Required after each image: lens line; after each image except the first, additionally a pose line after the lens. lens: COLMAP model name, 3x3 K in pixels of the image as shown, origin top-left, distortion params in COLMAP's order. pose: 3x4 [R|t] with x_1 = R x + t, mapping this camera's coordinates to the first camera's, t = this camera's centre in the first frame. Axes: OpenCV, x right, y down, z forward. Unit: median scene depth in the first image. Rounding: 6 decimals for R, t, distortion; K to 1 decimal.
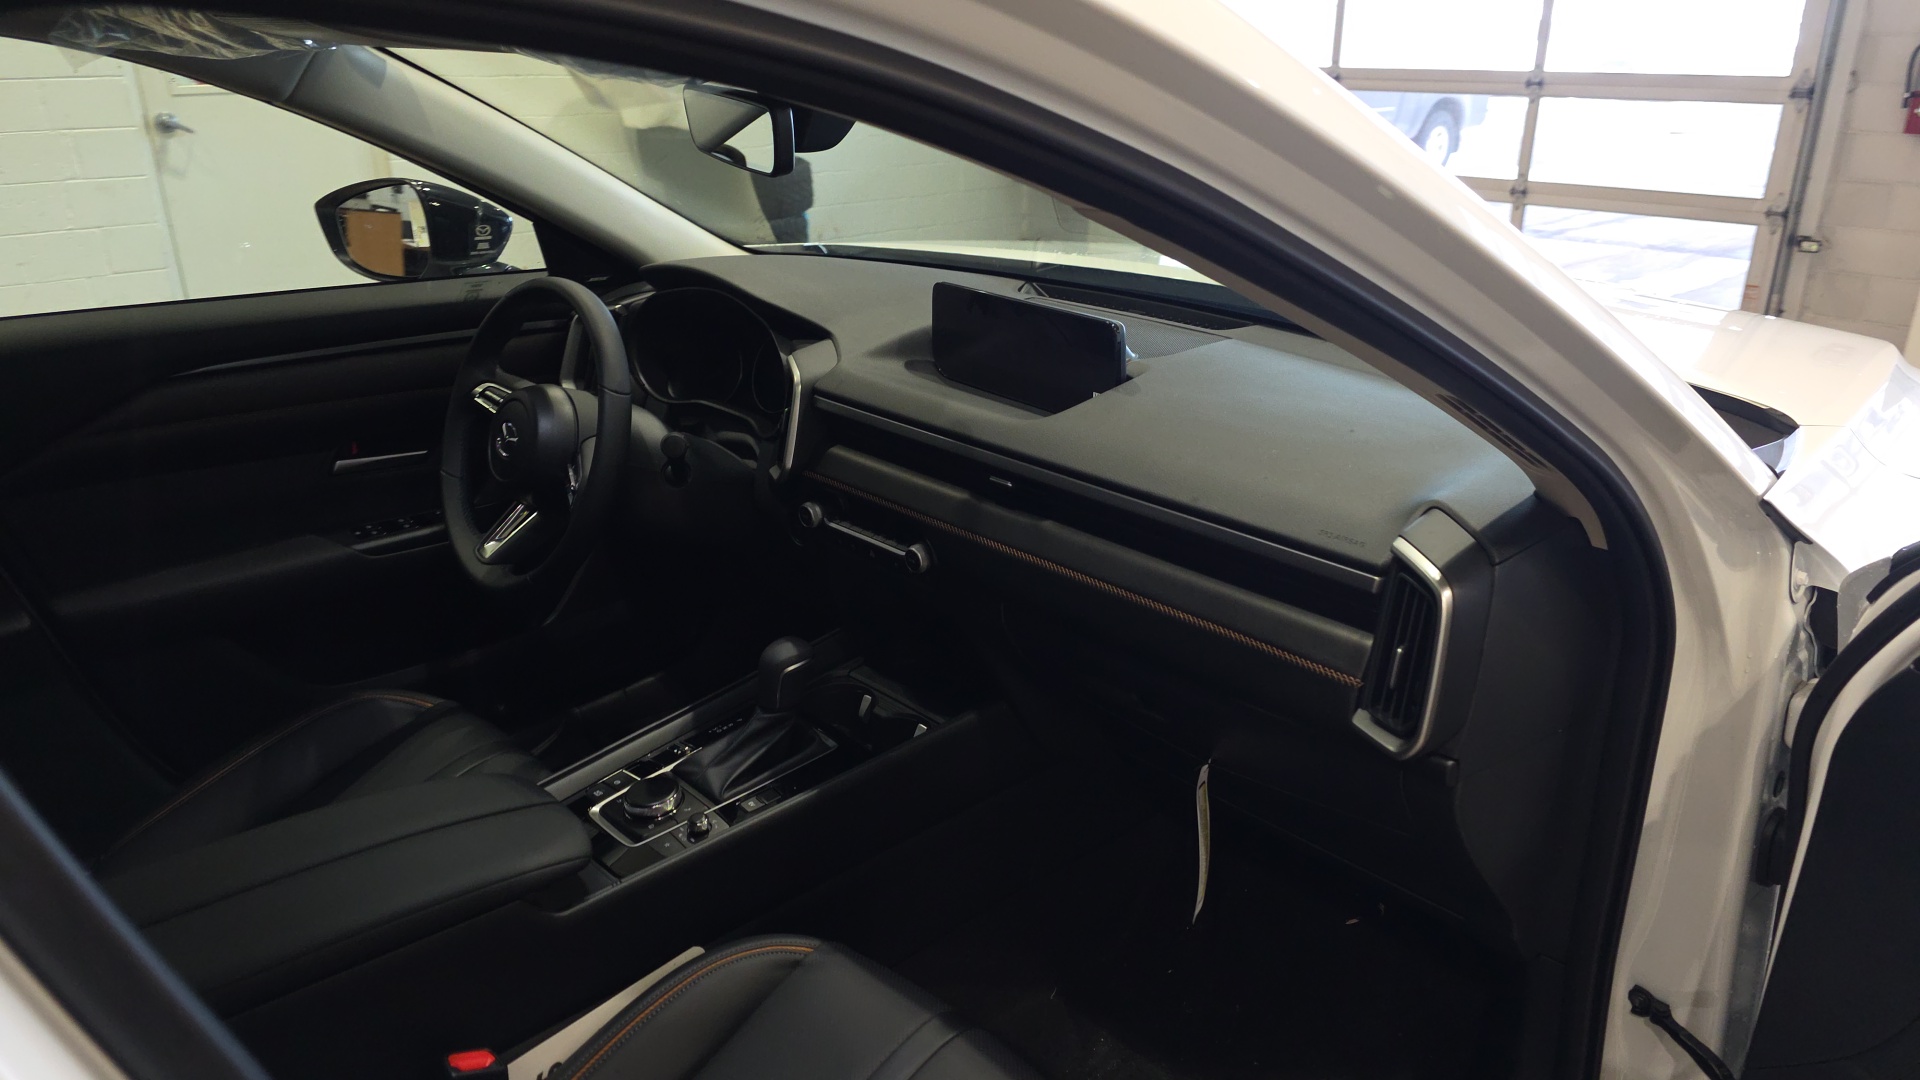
lens RADIAL K [[1264.9, 0, 1054.8], [0, 1264.9, 534.1], [0, 0, 1]] dist [0.001580, -0.010399]
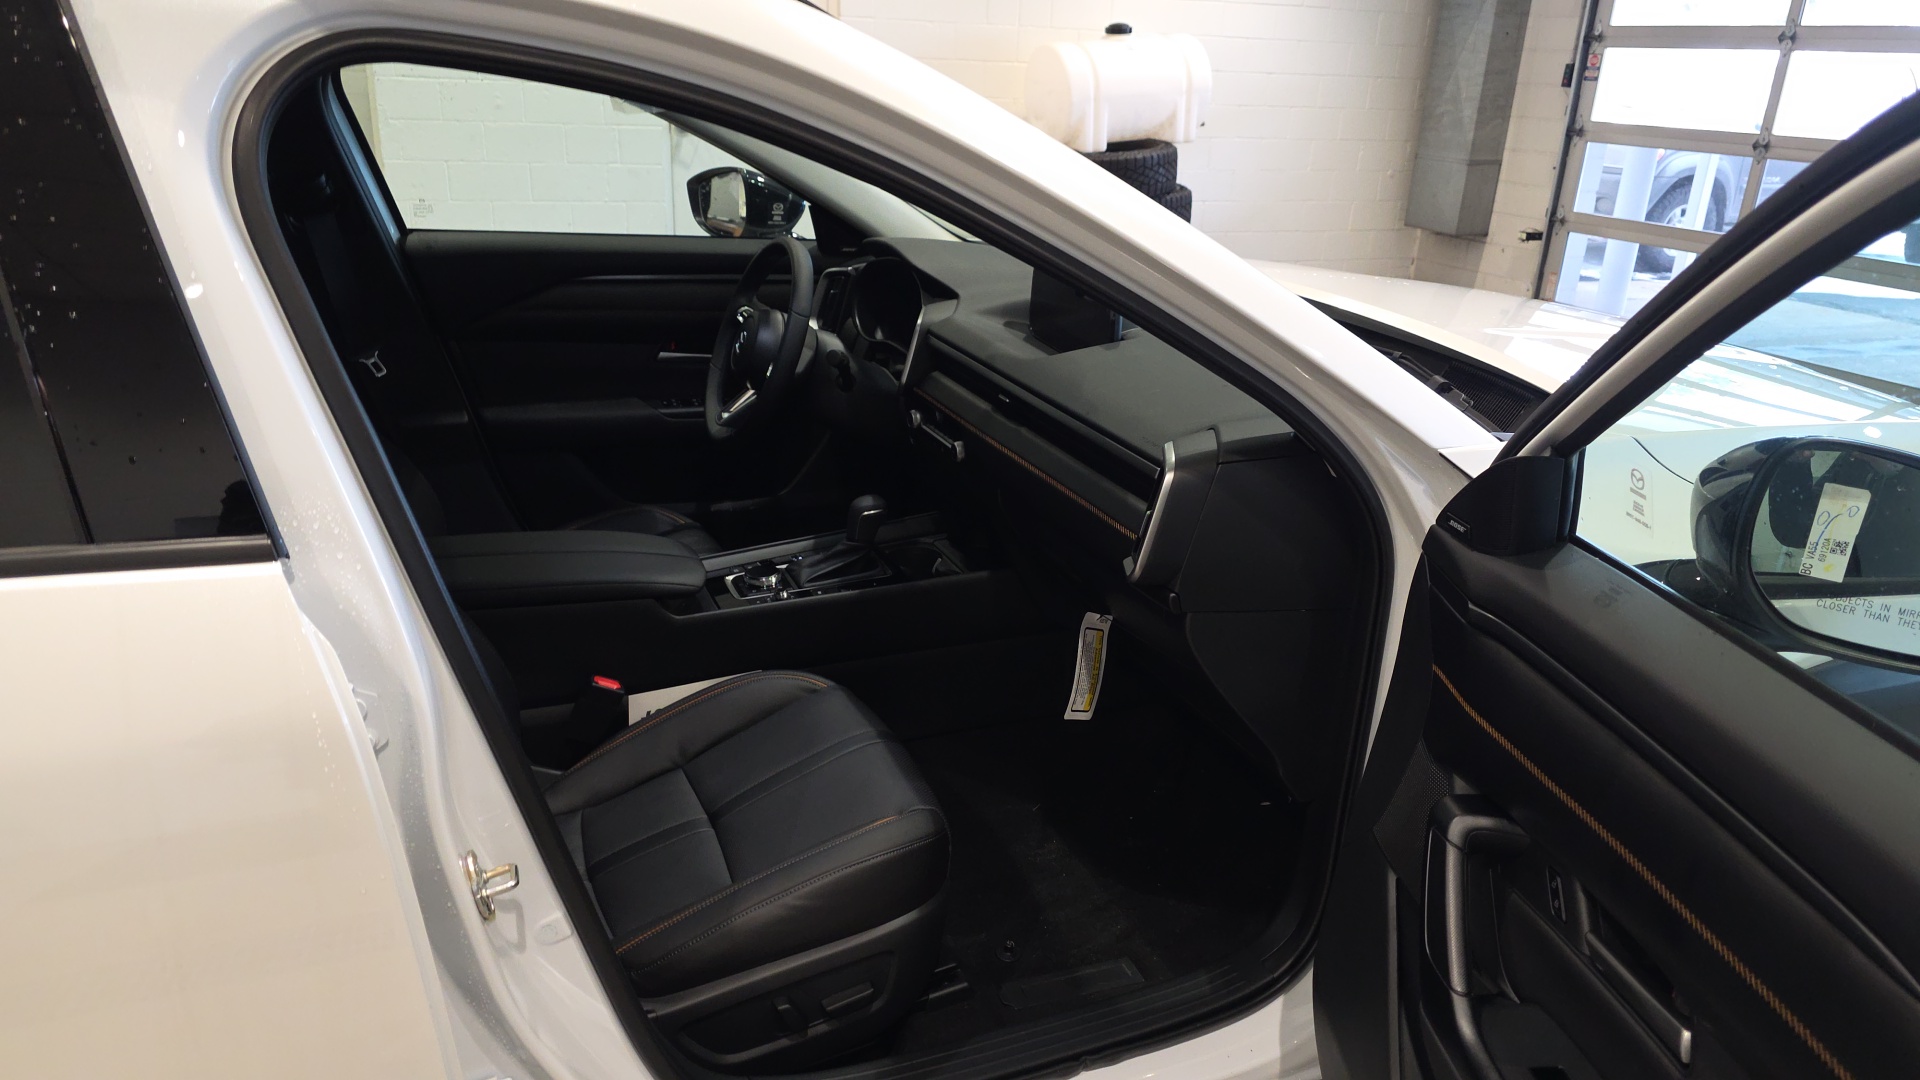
lens RADIAL K [[1265.3, 0, 970.2], [0, 1265.3, 552.0], [0, 0, 1]] dist [0.049022, -0.035652]
pose [[0.916439, 0.170526, -0.362024, 0.402457], [-0.175391, 0.984303, 0.019651, 0.092709], [0.359692, 0.045487, 0.931962, -0.290817]]
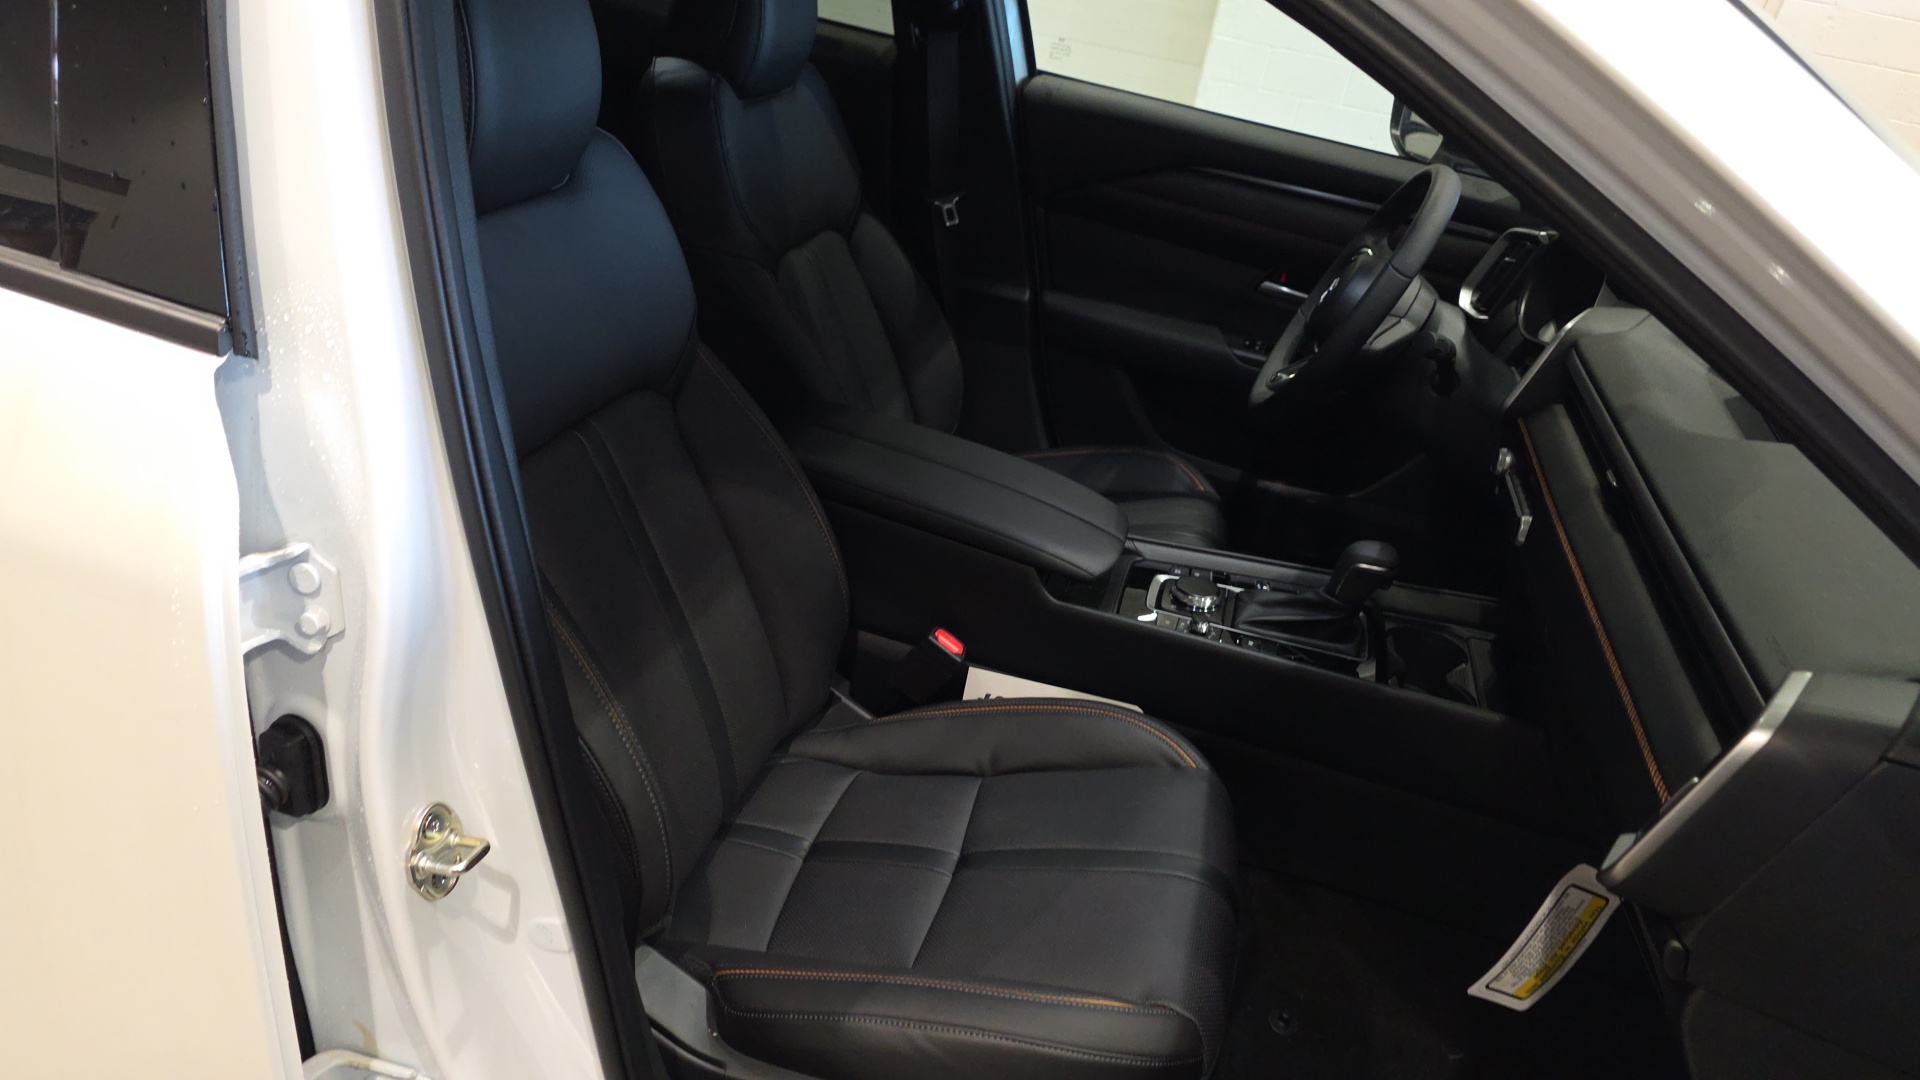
lens RADIAL K [[1265.3, 0, 949.1], [0, 1265.3, 581.5], [0, 0, 1]] dist [0.049022, -0.035652]
pose [[0.467591, 0.491144, -0.734940, 0.369918], [-0.459719, 0.845261, 0.272382, -0.009504], [0.754995, 0.210503, 0.621024, 0.096951]]
